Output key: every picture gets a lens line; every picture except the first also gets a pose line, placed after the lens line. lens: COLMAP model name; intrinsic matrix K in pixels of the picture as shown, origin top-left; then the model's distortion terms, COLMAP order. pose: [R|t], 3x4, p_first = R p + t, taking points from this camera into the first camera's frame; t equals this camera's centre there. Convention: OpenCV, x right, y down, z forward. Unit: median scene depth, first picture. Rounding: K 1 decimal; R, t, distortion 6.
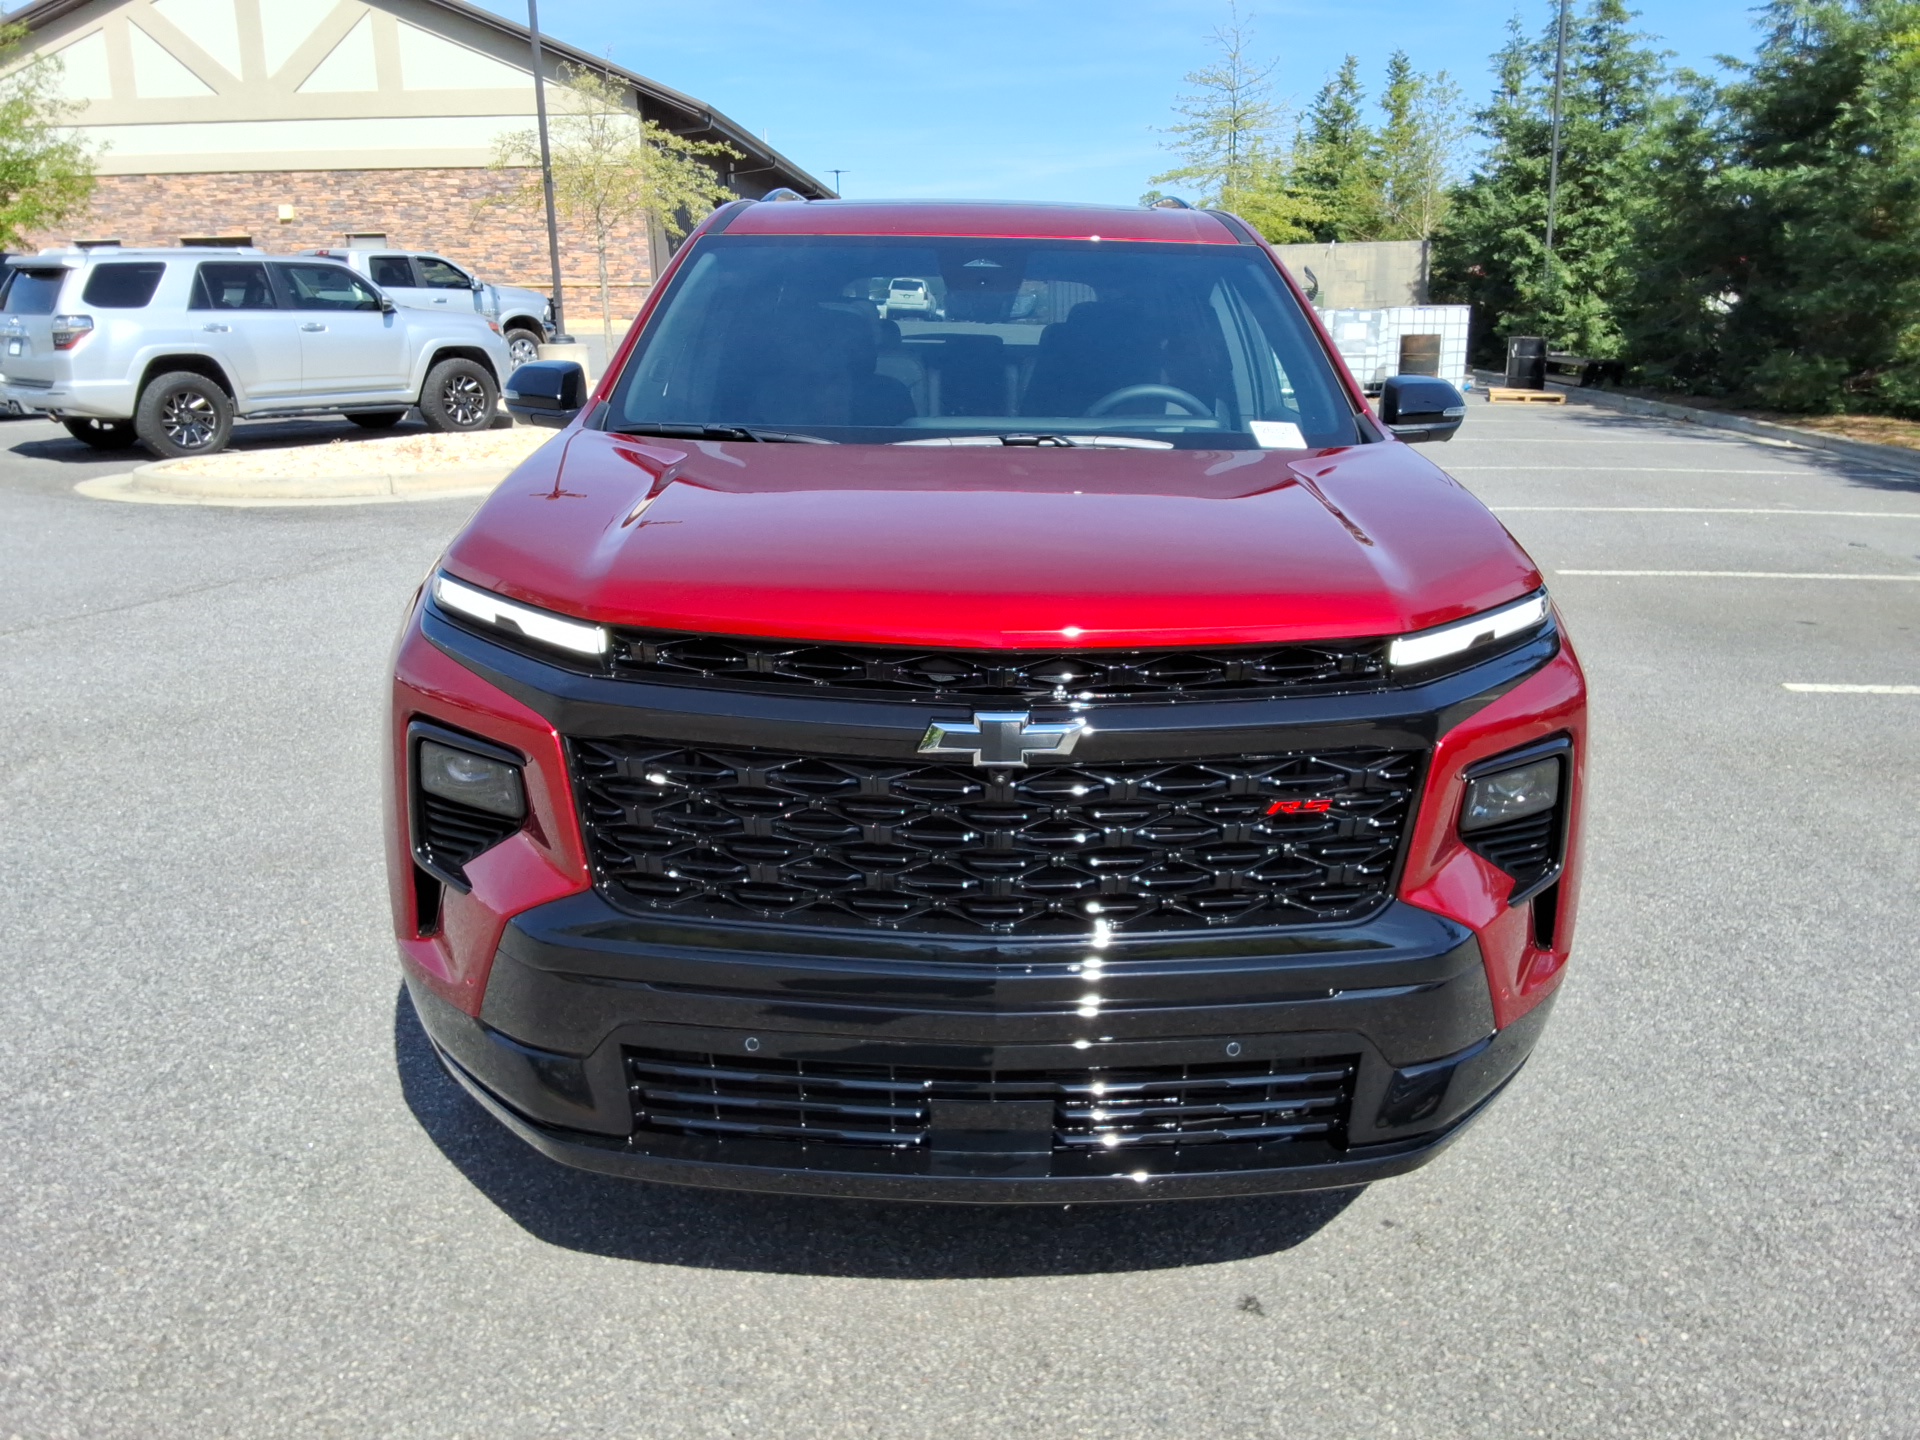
lens RADIAL K [[1560.9, 0, 981.0], [0, 1560.9, 699.2], [0, 0, 1]] dist [0.136211, -0.225127]
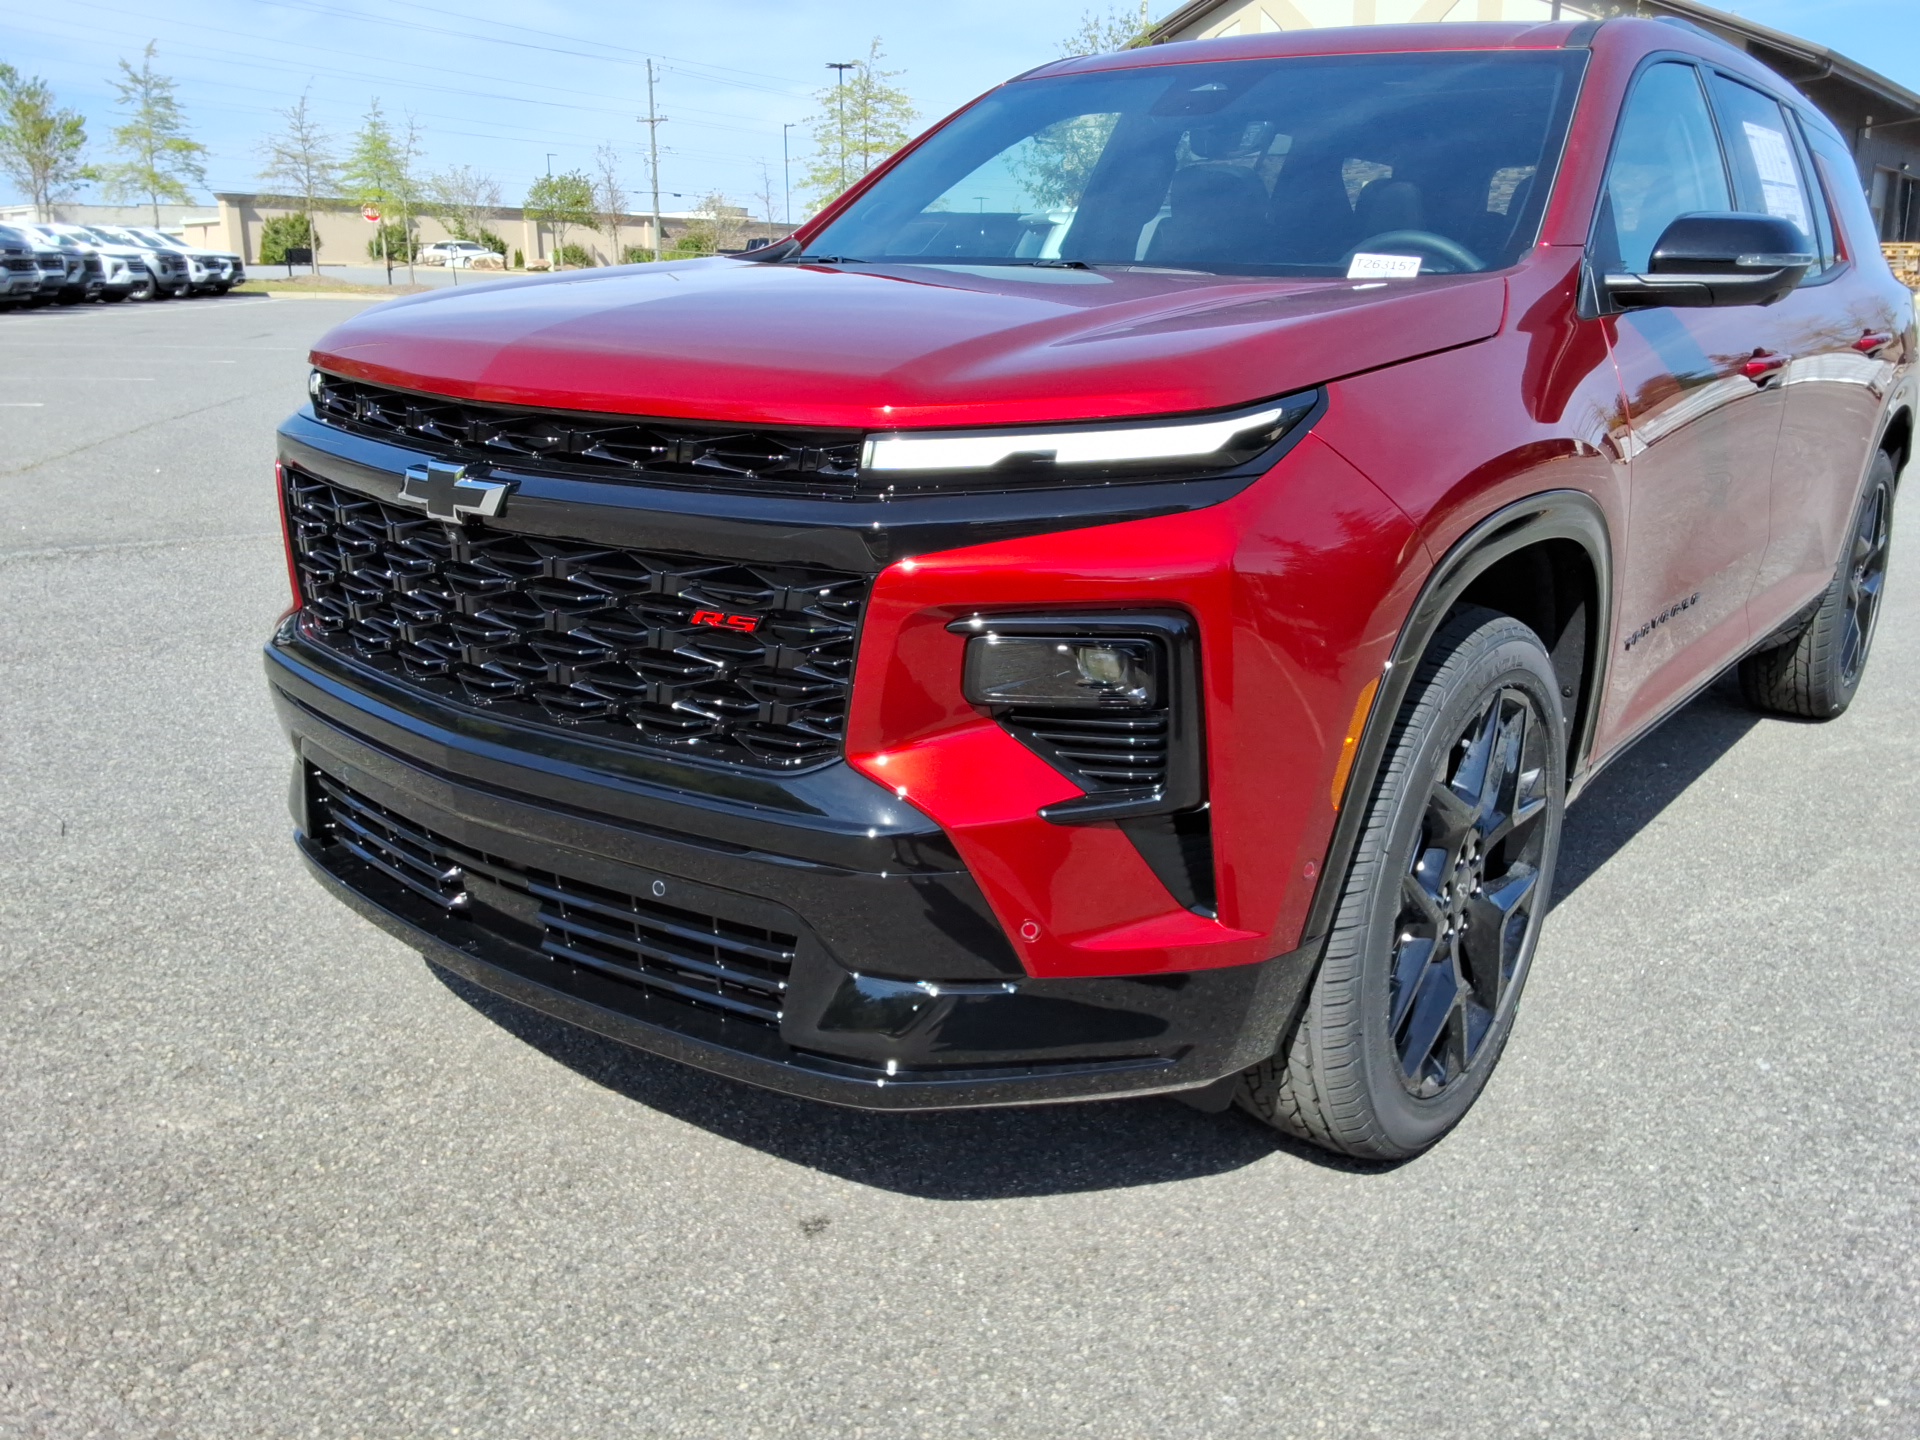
lens RADIAL K [[1552.0, 0, 956.2], [0, 1552.0, 701.9], [0, 0, 1]] dist [0.125245, -0.186651]
pose [[0.780321, 0.170807, -0.601601, 0.676979], [-0.161877, 0.984360, 0.069514, 0.027505], [0.604065, 0.043142, 0.795767, 0.342666]]
